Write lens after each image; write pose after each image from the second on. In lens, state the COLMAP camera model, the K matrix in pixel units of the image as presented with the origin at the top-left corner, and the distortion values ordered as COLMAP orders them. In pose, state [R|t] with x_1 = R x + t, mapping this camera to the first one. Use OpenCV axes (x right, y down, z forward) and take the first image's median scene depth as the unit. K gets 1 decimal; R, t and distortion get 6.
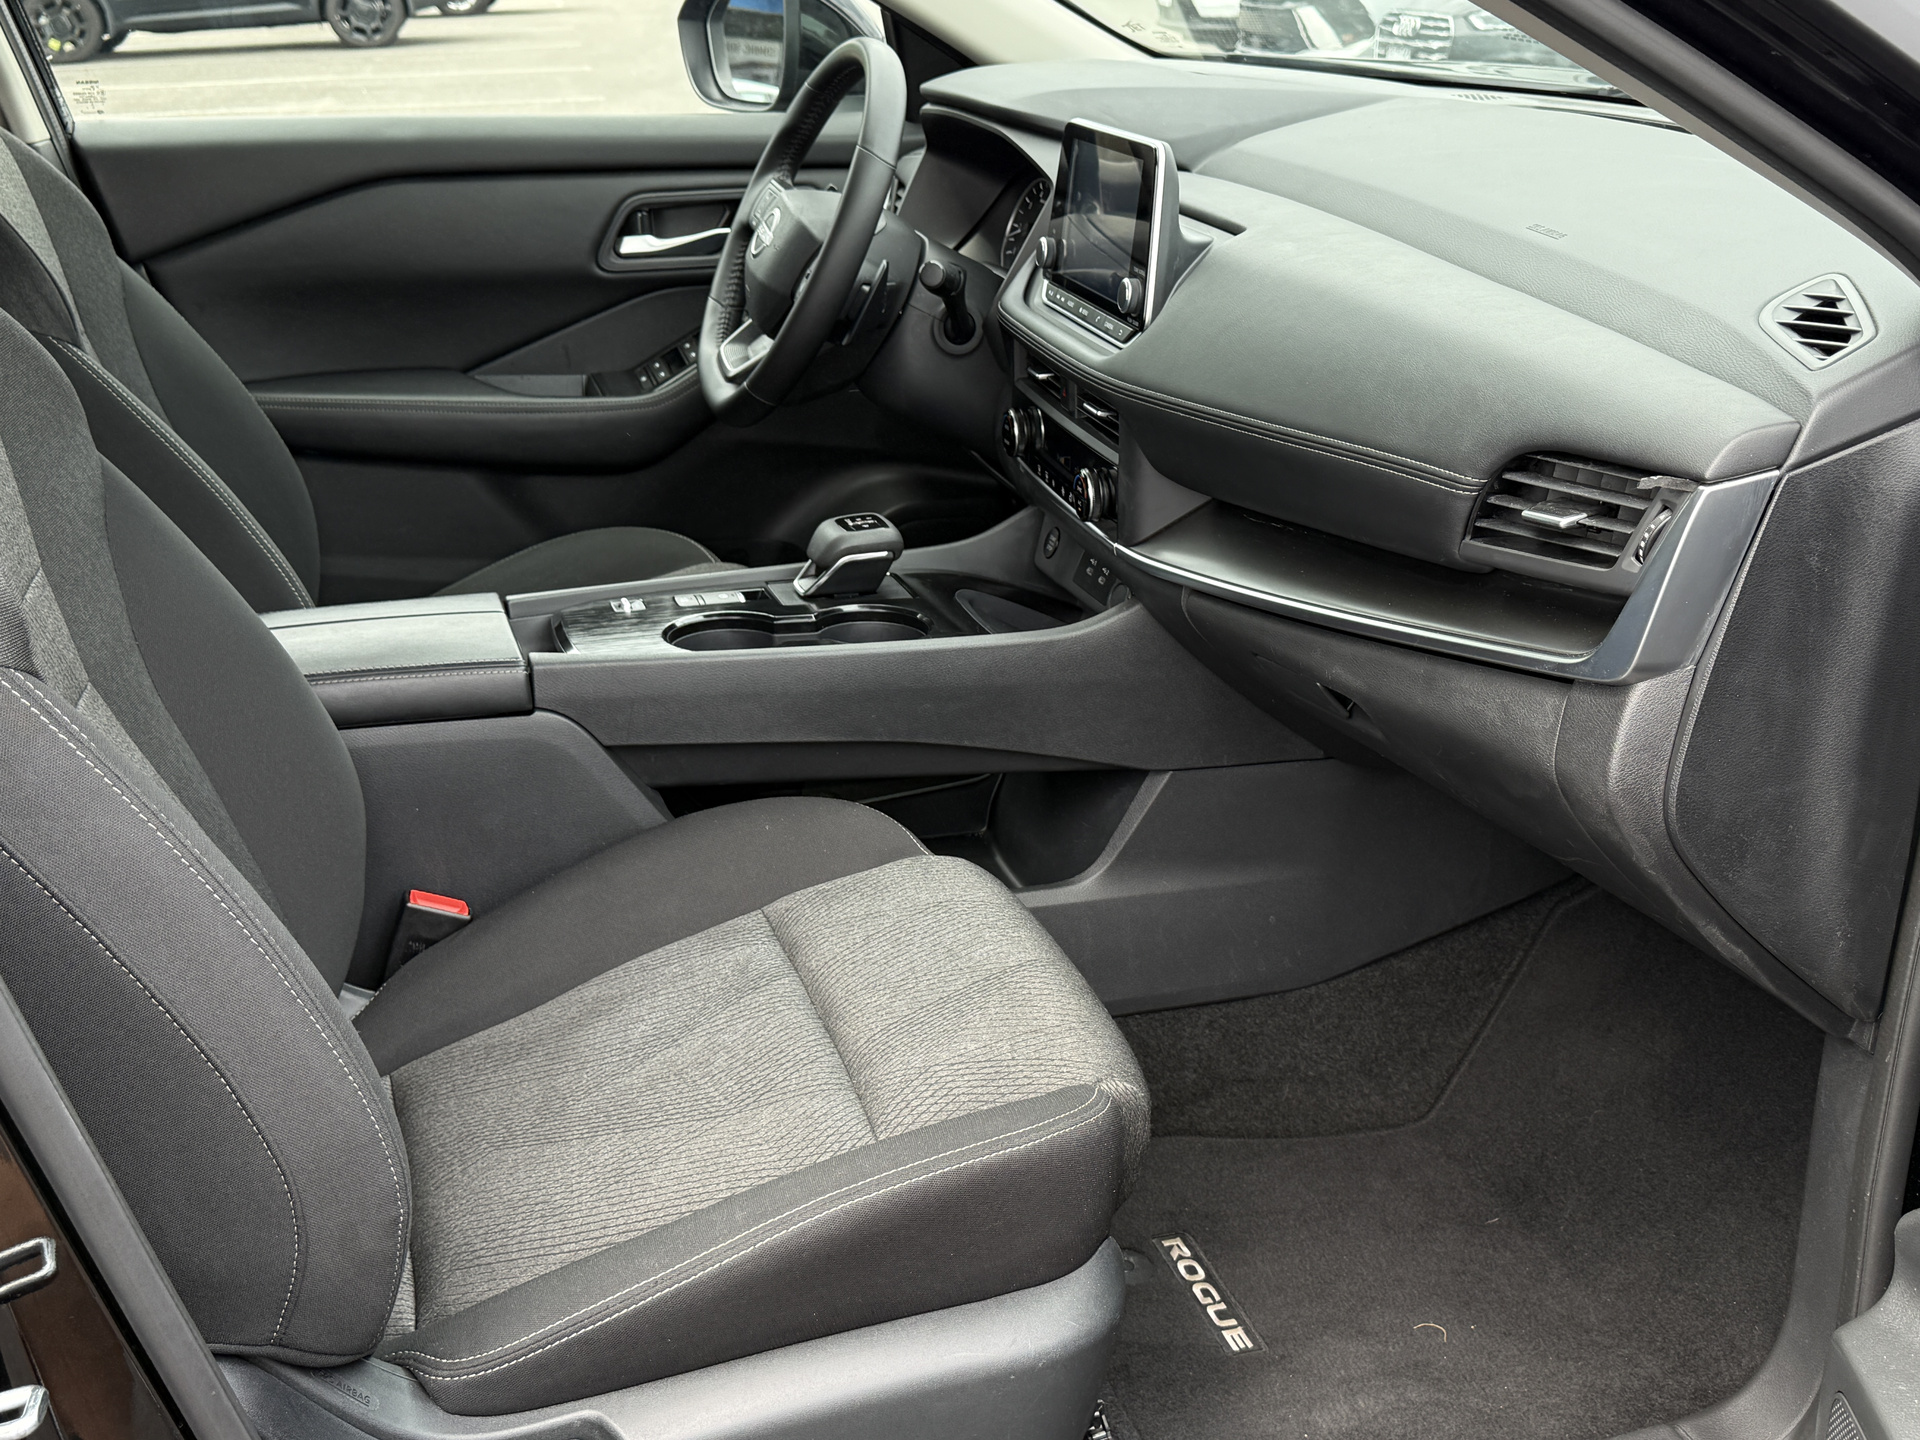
lens RADIAL K [[2138.1, 0, 960.0], [0, 2138.1, 720.0], [0, 0, 1]] dist [0.106058, -0.245992]
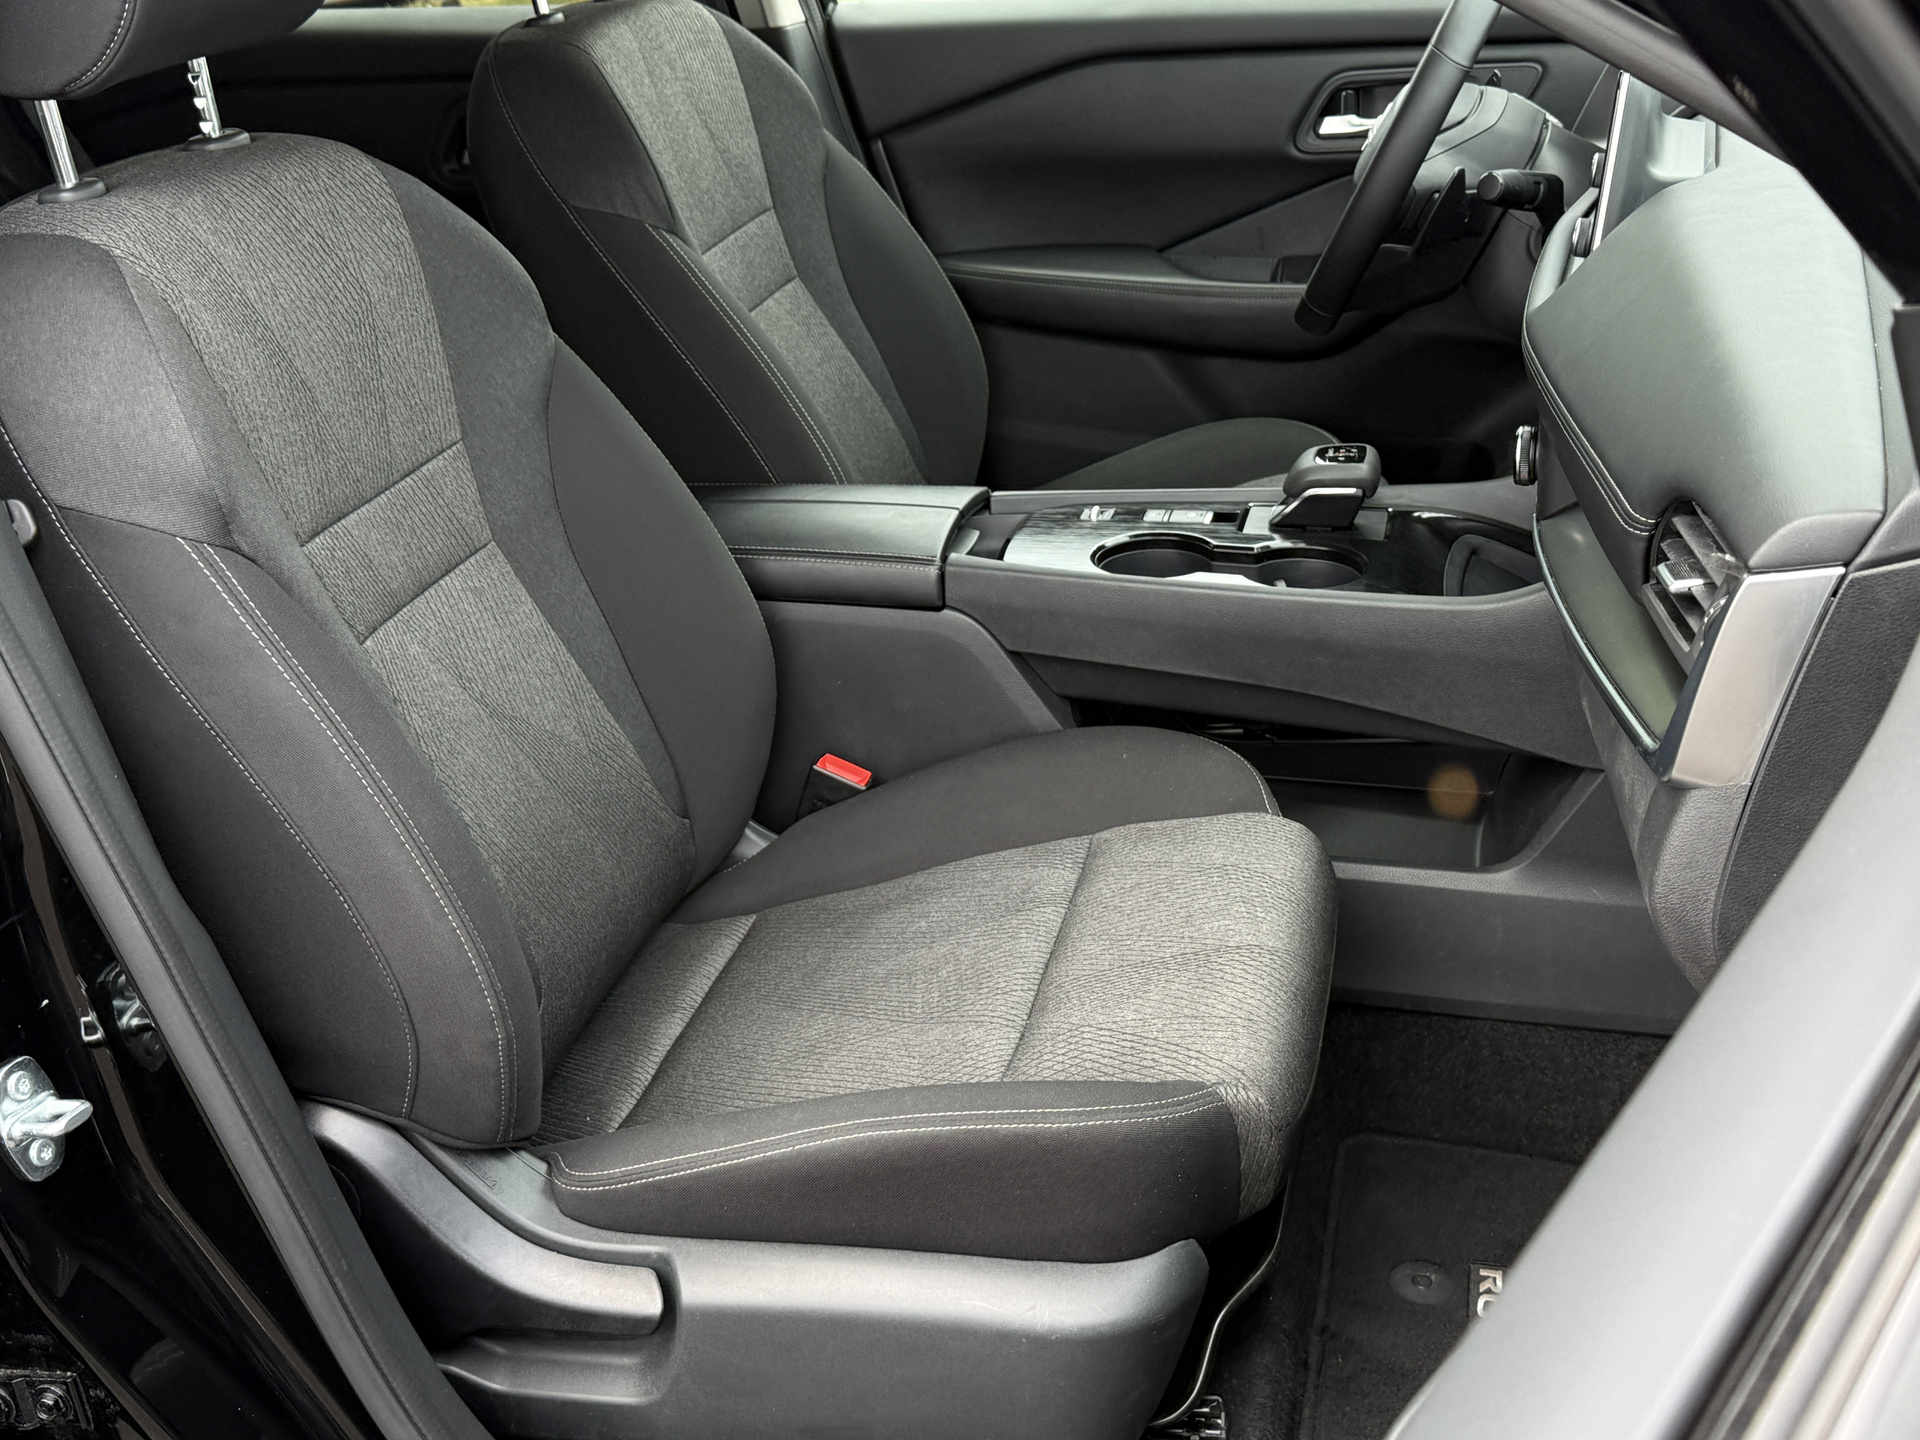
lens RADIAL K [[2182.4, 0, 960.0], [0, 2182.4, 720.0], [0, 0, 1]] dist [0.110528, -0.027896]
pose [[0.839612, 0.171014, -0.515564, 0.368452], [-0.125015, 0.984505, 0.122972, -0.082263], [0.528605, -0.038796, 0.847981, 0.085651]]
